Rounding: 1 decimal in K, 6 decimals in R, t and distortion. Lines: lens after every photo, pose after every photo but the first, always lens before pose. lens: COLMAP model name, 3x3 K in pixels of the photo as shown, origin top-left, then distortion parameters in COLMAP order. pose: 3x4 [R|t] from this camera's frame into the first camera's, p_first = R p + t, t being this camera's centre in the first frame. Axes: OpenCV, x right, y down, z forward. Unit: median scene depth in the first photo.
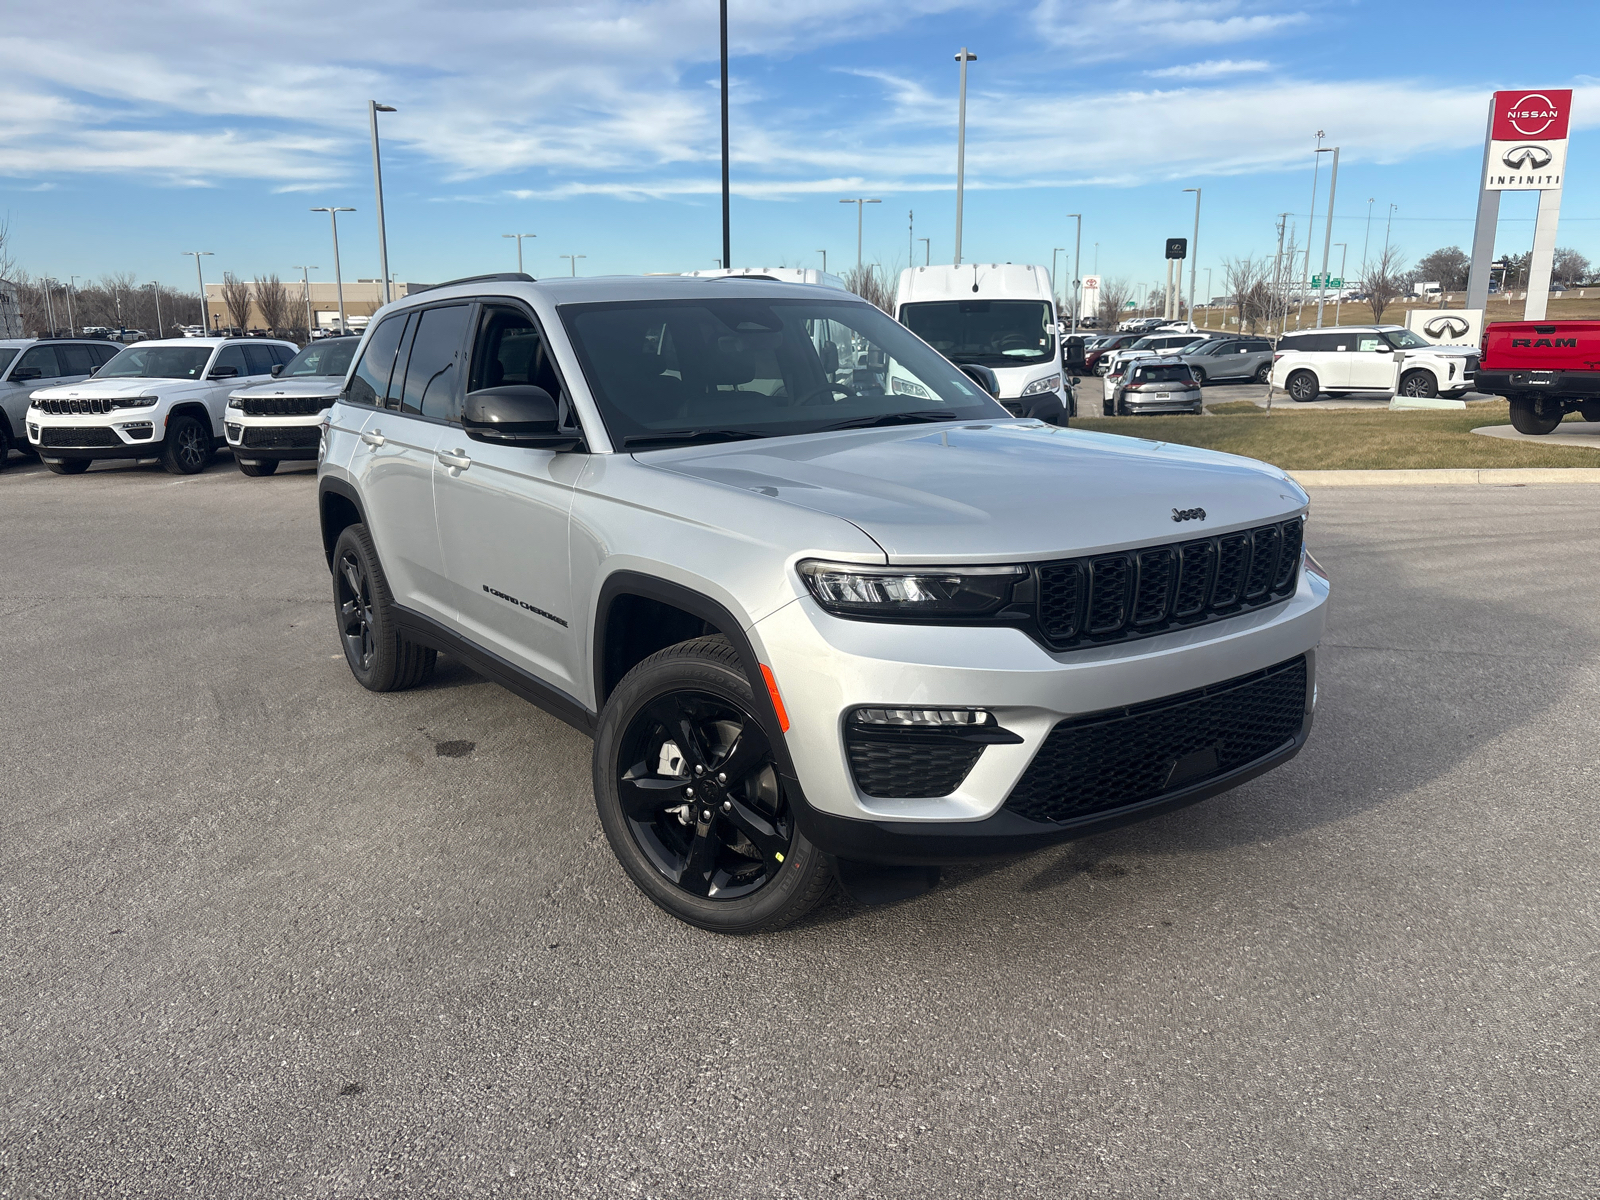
lens RADIAL K [[1234.3, 0, 808.5], [0, 1234.3, 616.1], [0, 0, 1]] dist [0.051604, -0.070111]
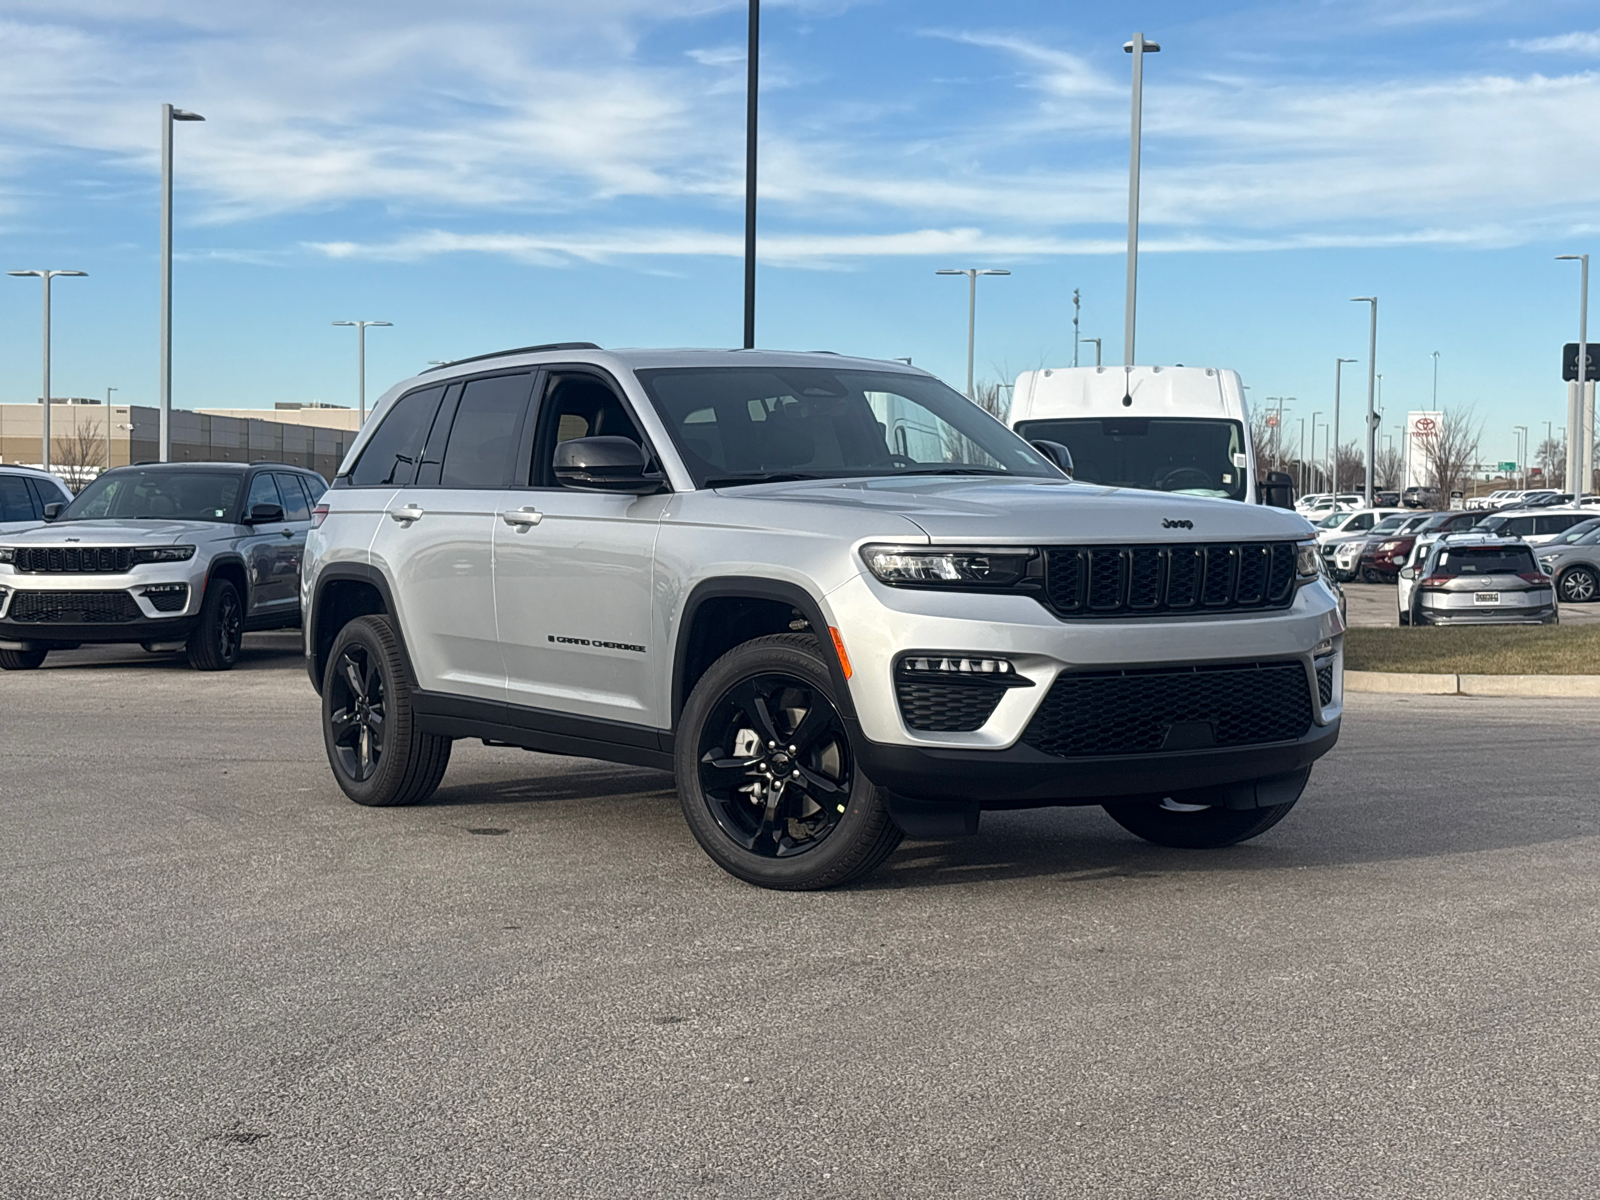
lens RADIAL K [[2677.2, 0, 800.0], [0, 2677.2, 600.0], [0, 0, 1]] dist [0.188025, -0.706683]
pose [[0.999550, 0.013855, -0.026613, 0.000725], [-0.018845, 0.980117, -0.197522, 0.129069], [0.023347, 0.197934, 0.979937, -0.395153]]
